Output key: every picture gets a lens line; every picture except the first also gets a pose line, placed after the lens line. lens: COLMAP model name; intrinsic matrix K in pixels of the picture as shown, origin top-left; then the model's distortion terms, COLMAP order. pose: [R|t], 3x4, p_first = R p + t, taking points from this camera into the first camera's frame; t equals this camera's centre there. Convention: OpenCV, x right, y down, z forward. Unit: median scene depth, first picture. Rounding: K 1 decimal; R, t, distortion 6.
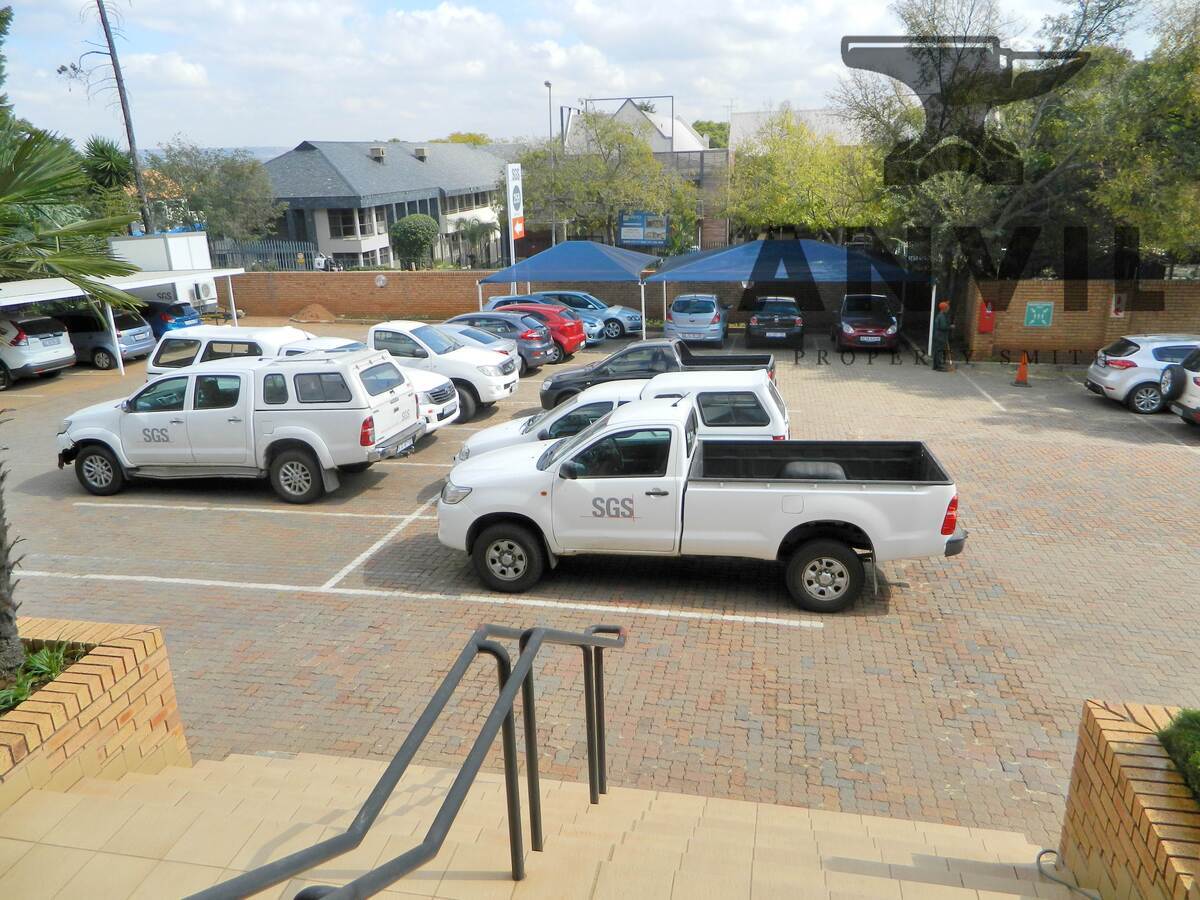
lens RADIAL K [[893.7, 0, 593.7], [0, 893.7, 451.3], [0, 0, 1]] dist [0.023946, -0.005575]
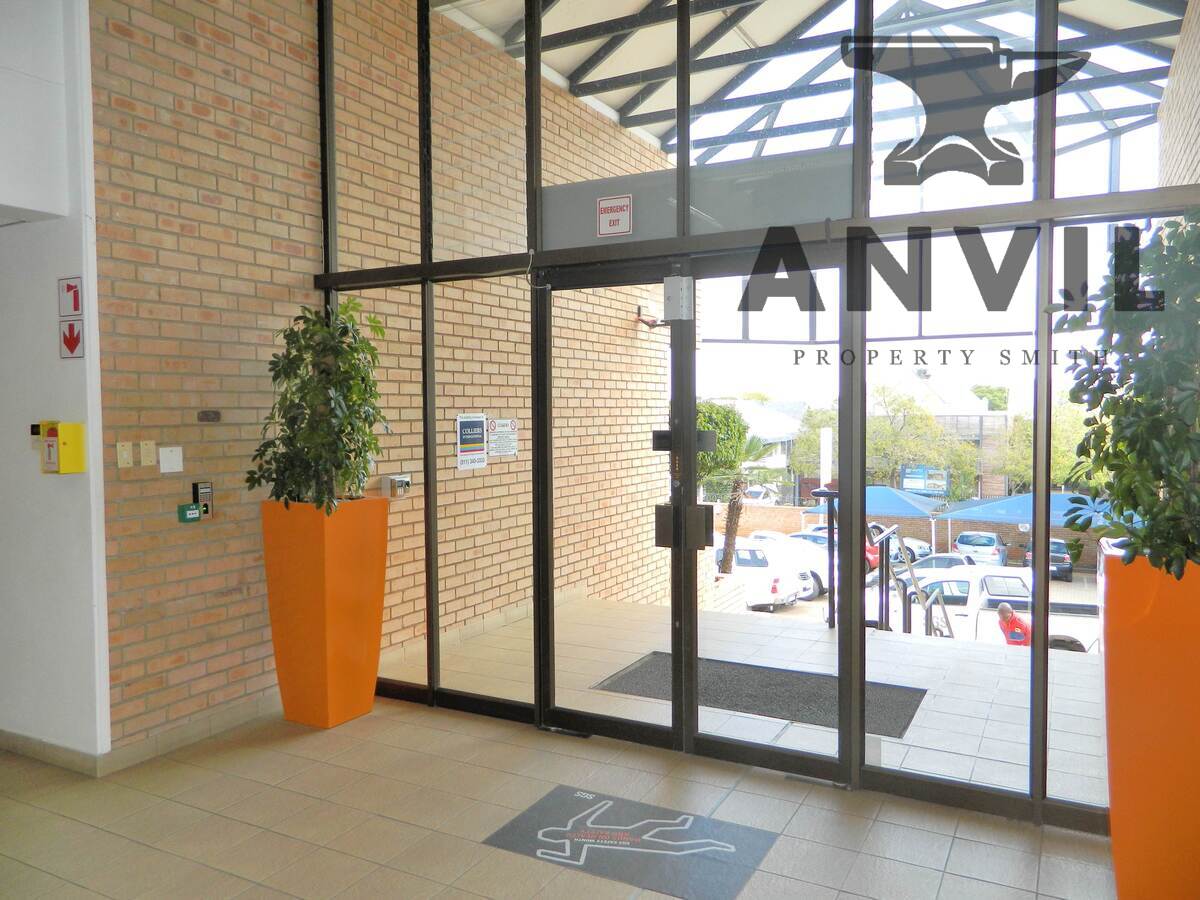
lens RADIAL K [[893.7, 0, 593.7], [0, 893.7, 451.3], [0, 0, 1]] dist [0.023946, -0.005575]
pose [[0.957385, 0.036379, -0.286514, -0.022535], [-0.111153, 0.962035, -0.249266, 0.046117], [0.266568, 0.270490, 0.925082, -0.175227]]
